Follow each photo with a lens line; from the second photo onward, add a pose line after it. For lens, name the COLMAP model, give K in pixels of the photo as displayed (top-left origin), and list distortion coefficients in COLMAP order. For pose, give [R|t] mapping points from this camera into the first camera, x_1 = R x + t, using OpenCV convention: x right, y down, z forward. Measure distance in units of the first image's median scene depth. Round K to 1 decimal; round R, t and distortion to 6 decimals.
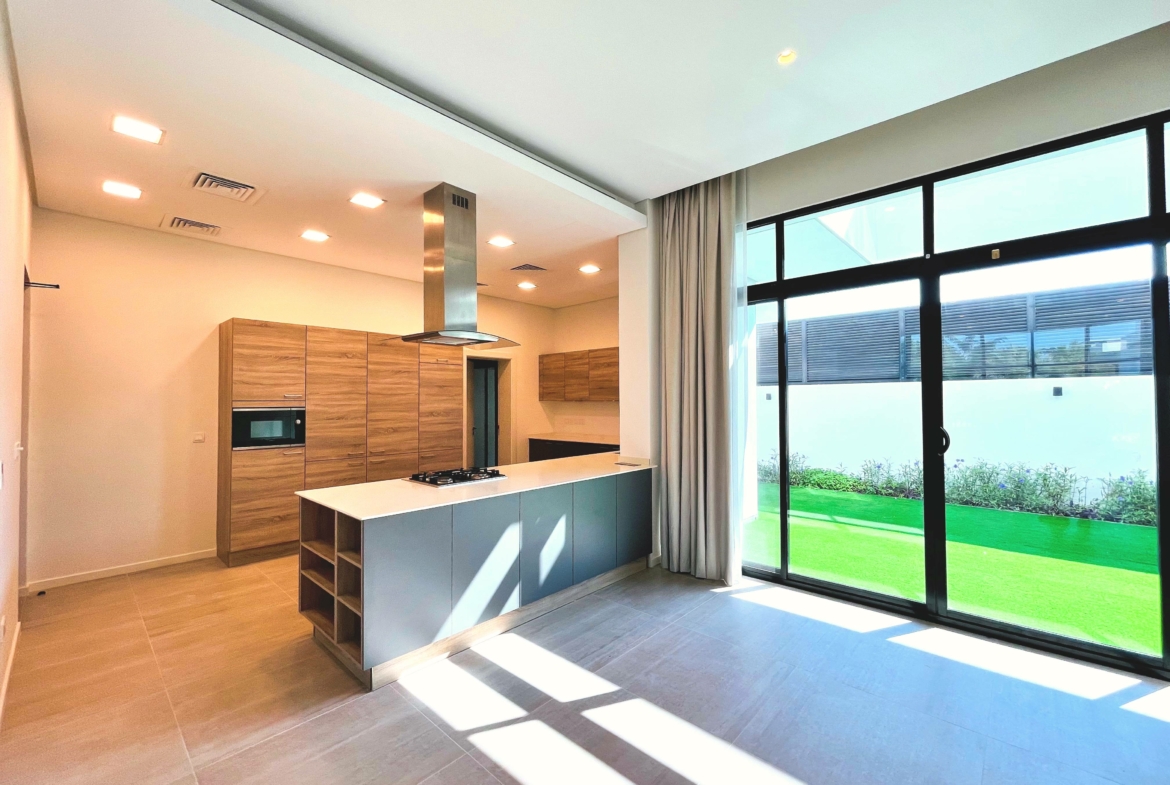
lens RADIAL K [[471.9, 0, 585.0], [0, 471.9, 392.5], [0, 0, 1]] dist [0.010069, 0.000084]
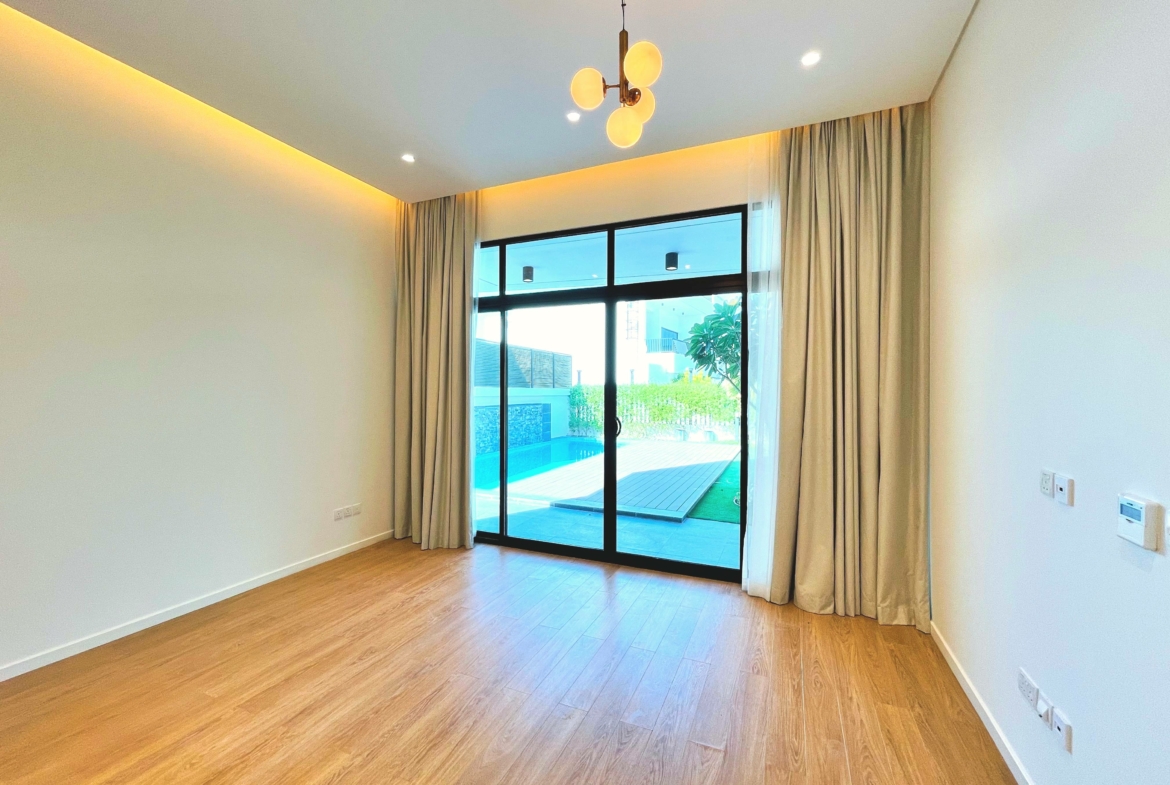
lens RADIAL K [[468.7, 0, 585.7], [0, 468.7, 396.0], [0, 0, 1]] dist [0.015182, 0.000210]
pose [[0.947924, 0.010627, 0.318320, 0.235246], [-0.017485, 0.999672, 0.018695, -0.005414], [-0.318017, -0.023287, 0.947799, -0.200406]]
